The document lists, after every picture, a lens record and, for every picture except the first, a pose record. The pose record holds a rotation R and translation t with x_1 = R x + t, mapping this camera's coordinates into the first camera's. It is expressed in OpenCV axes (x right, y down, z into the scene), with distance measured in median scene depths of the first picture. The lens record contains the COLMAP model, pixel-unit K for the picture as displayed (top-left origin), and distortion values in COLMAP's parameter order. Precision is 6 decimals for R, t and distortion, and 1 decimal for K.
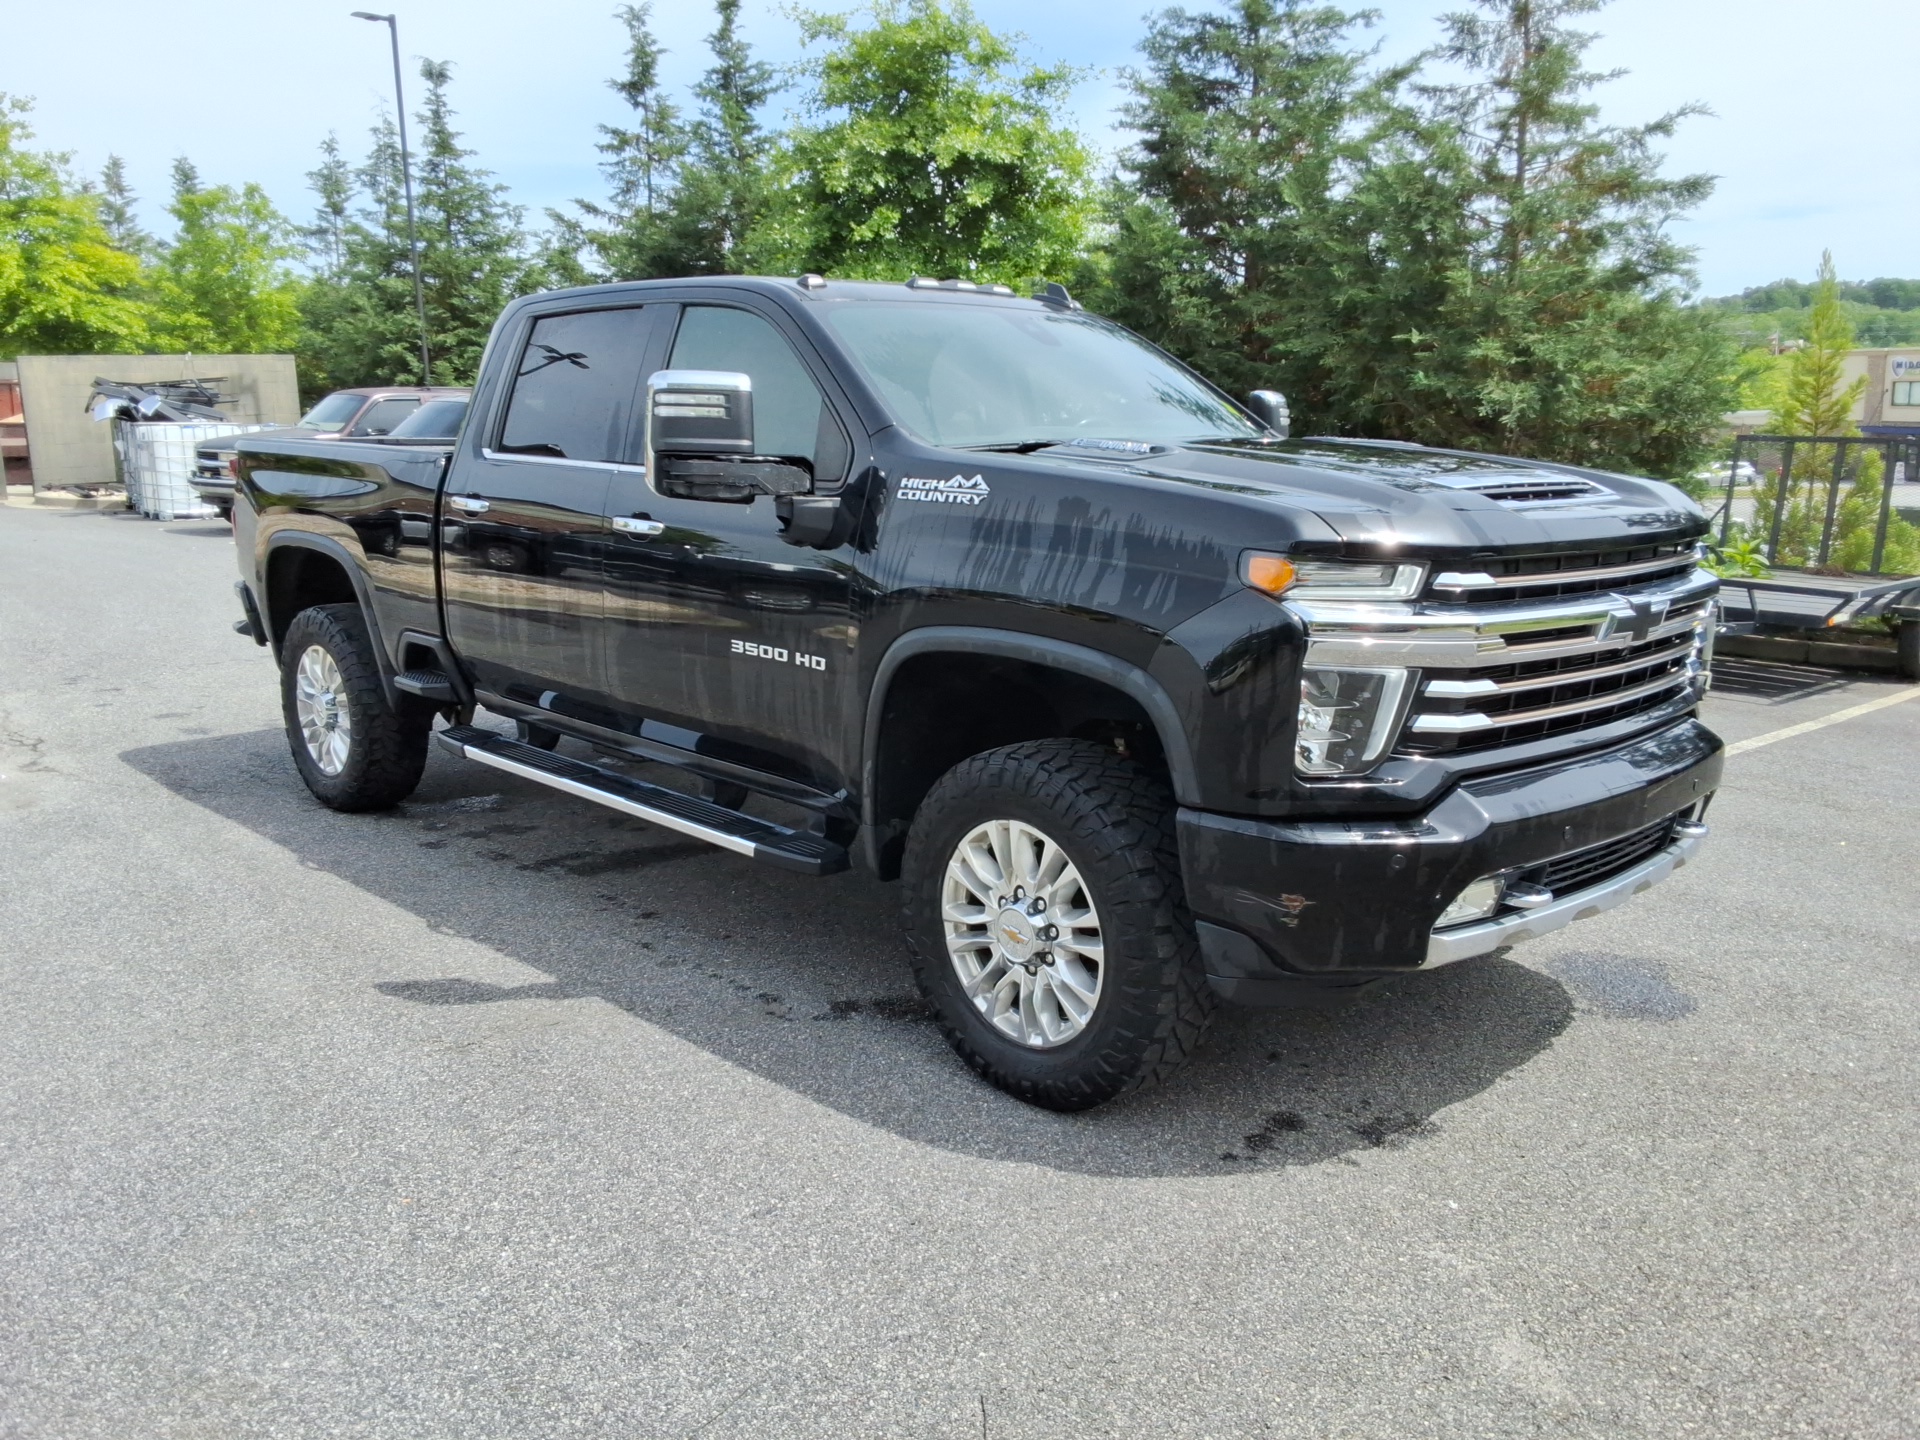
lens RADIAL K [[1536.9, 0, 975.5], [0, 1536.9, 717.2], [0, 0, 1]] dist [0.074465, -0.118829]
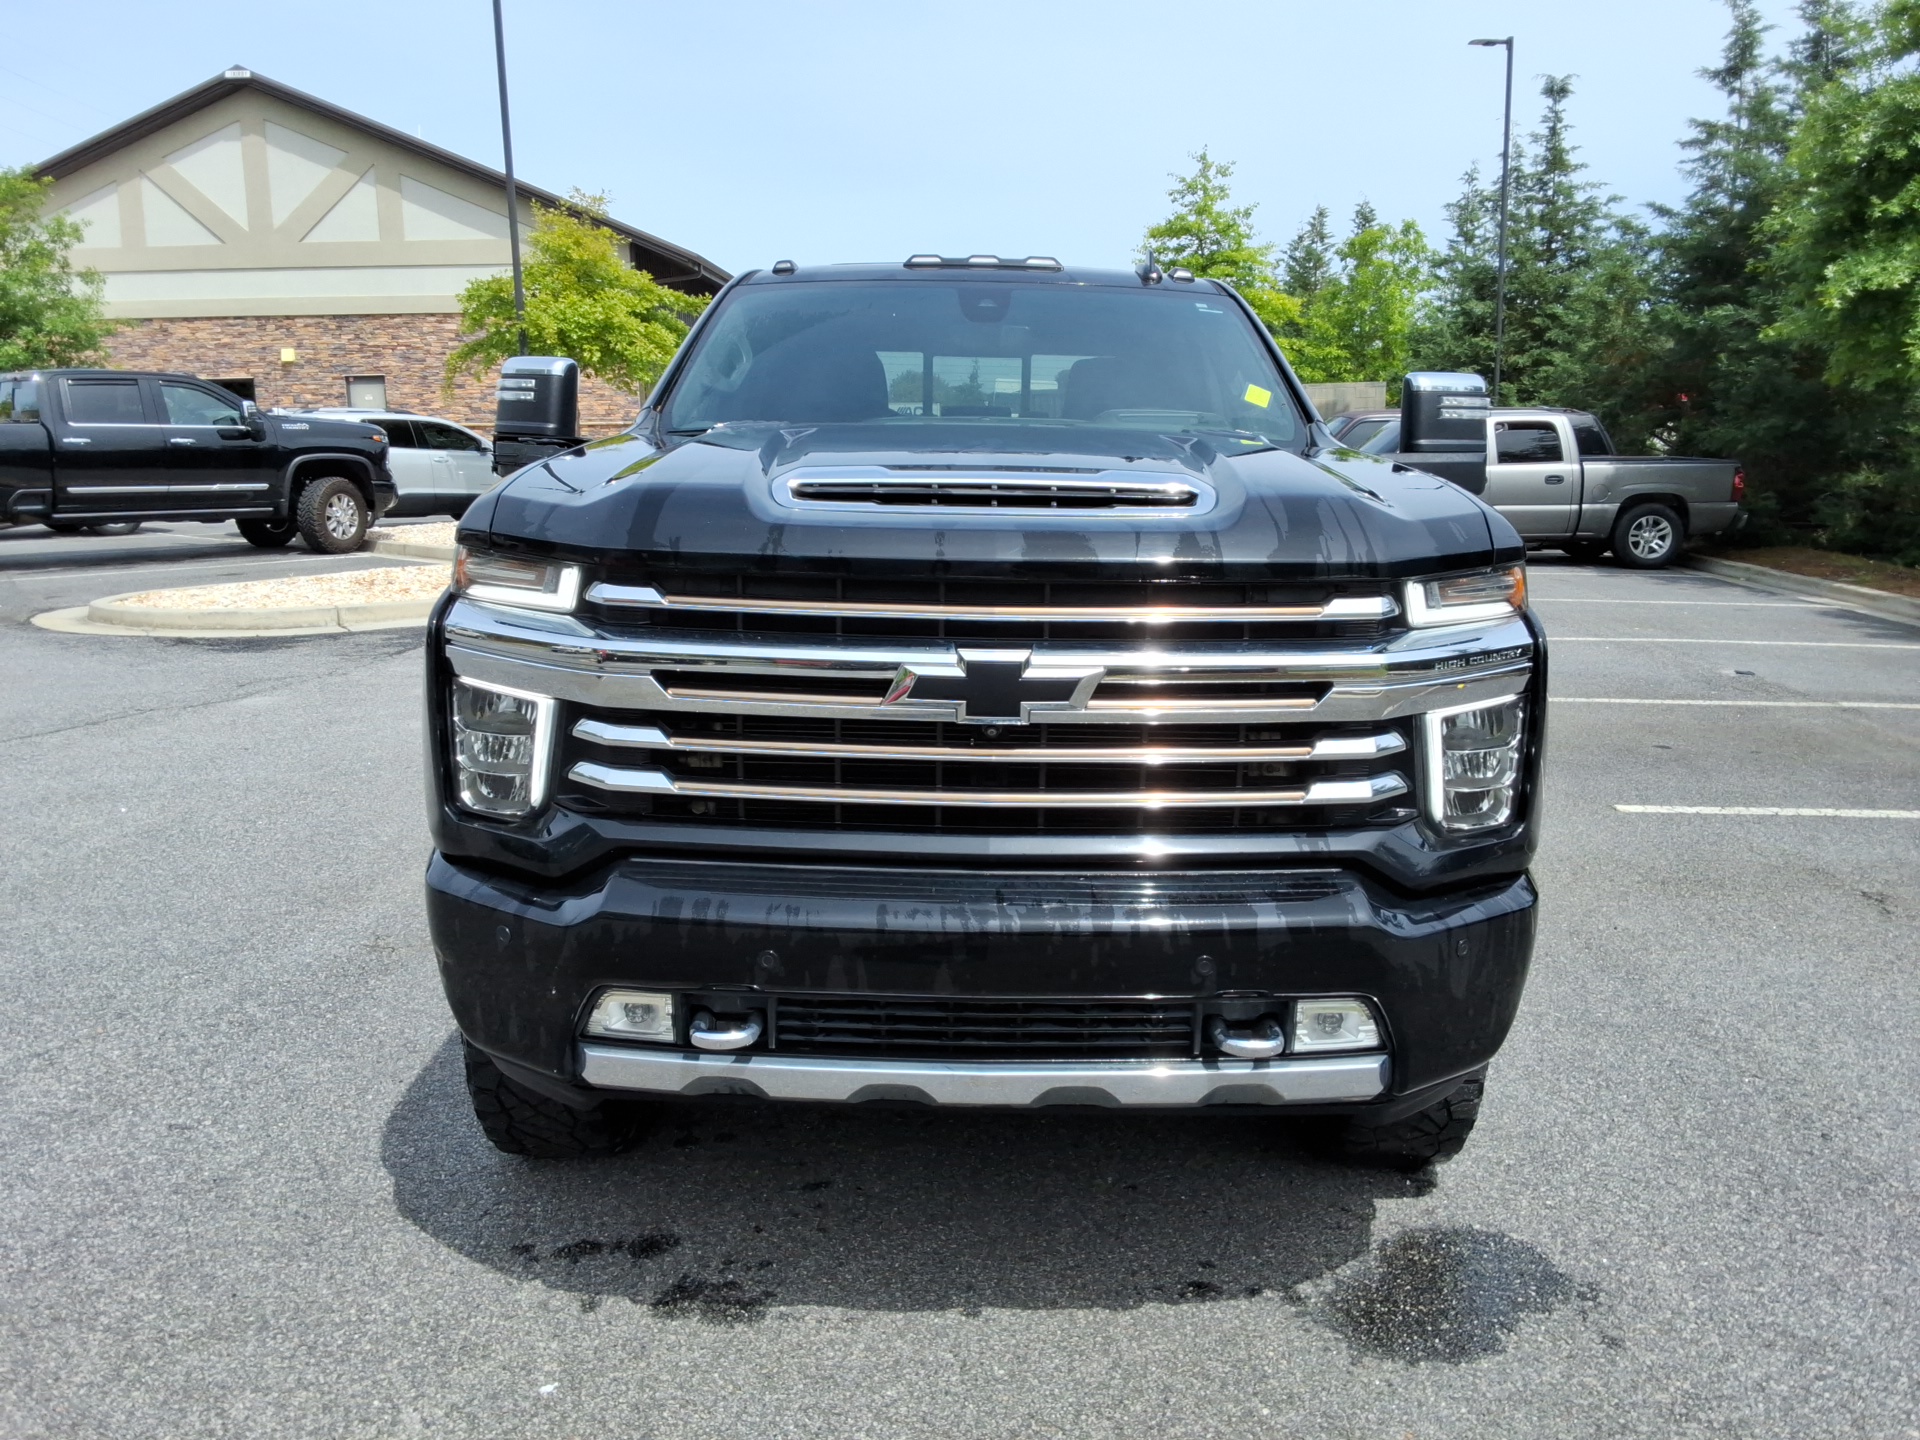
lens RADIAL K [[1551.8, 0, 958.0], [0, 1551.8, 747.4], [0, 0, 1]] dist [0.000469, -0.046606]
pose [[0.720651, 0.131187, -0.680773, 0.113836], [-0.130463, 0.990053, 0.052682, -0.008602], [0.680912, 0.050850, 0.730597, 0.067402]]
